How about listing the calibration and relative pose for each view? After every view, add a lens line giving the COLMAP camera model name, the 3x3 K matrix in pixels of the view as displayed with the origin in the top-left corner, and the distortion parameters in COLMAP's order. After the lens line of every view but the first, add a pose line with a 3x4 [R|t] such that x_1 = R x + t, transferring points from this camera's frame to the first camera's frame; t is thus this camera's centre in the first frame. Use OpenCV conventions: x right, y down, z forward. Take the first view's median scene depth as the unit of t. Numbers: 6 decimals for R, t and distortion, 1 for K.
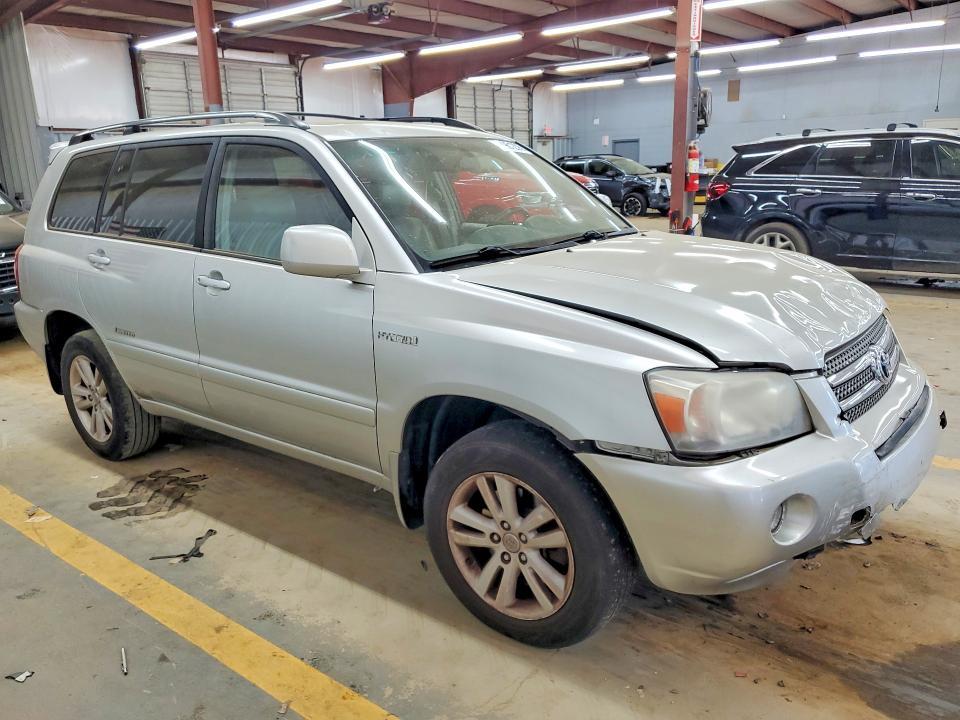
lens RADIAL K [[757.2, 0, 480.0], [0, 757.2, 360.0], [0, 0, 1]] dist [0.054822, -0.000836]
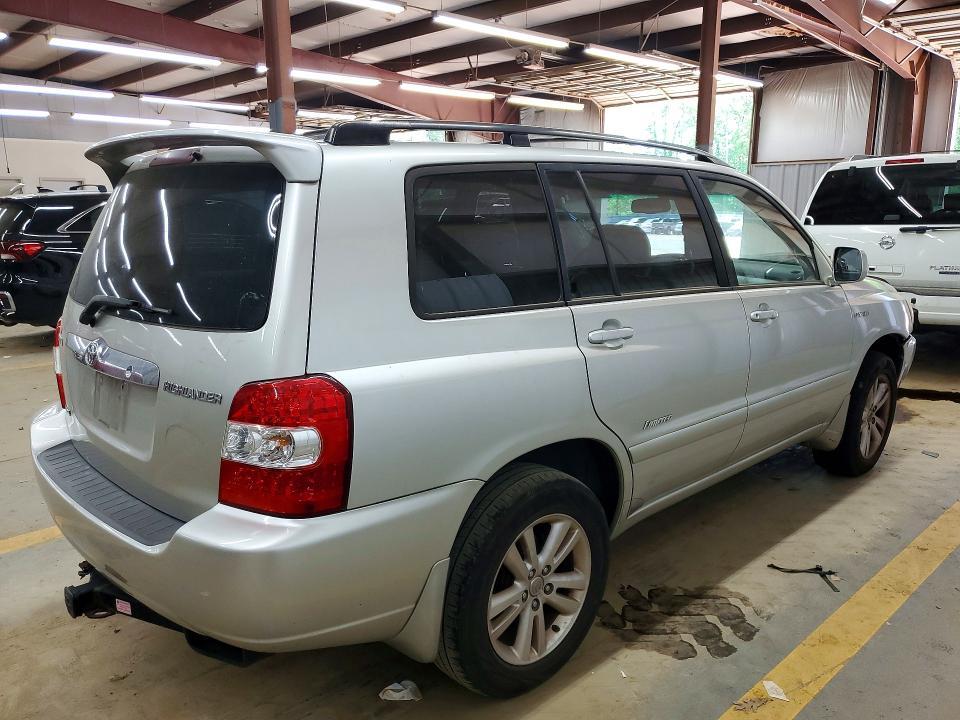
lens RADIAL K [[757.2, 0, 480.0], [0, 757.2, 360.0], [0, 0, 1]] dist [0.054822, -0.000836]
pose [[0.104787, -0.169436, 0.979955, -1.251829], [0.237822, 0.961058, 0.140739, -0.248729], [-0.965640, 0.218307, 0.141002, 1.107767]]
